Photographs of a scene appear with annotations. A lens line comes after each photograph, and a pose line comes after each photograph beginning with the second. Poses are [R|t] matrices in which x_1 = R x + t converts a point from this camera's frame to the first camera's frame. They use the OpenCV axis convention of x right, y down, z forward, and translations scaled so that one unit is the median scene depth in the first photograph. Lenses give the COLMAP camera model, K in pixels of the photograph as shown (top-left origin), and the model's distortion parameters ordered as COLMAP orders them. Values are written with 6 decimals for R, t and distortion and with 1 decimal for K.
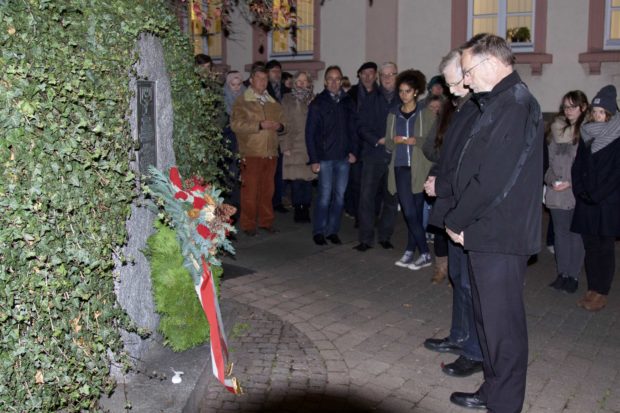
lens RADIAL K [[663.4, 0, 322.8], [0, 663.4, 205.7], [0, 0, 1]] dist [-0.100025, 0.029431]
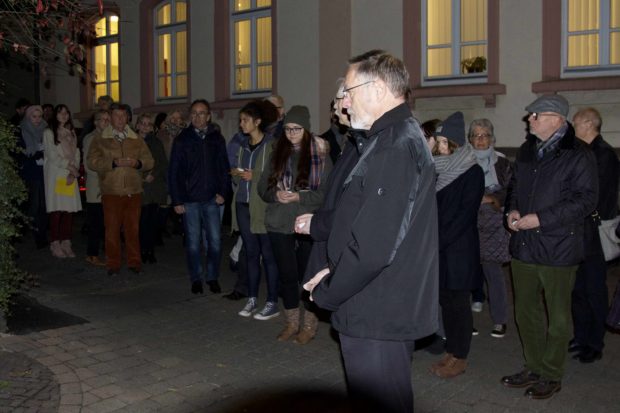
lens RADIAL K [[663.4, 0, 322.8], [0, 663.4, 205.7], [0, 0, 1]] dist [-0.100025, 0.029431]
pose [[0.995584, -0.001474, -0.093863, 0.256332], [-0.004318, 0.998099, -0.061474, -0.005654], [0.093775, 0.061608, 0.993685, 0.096786]]
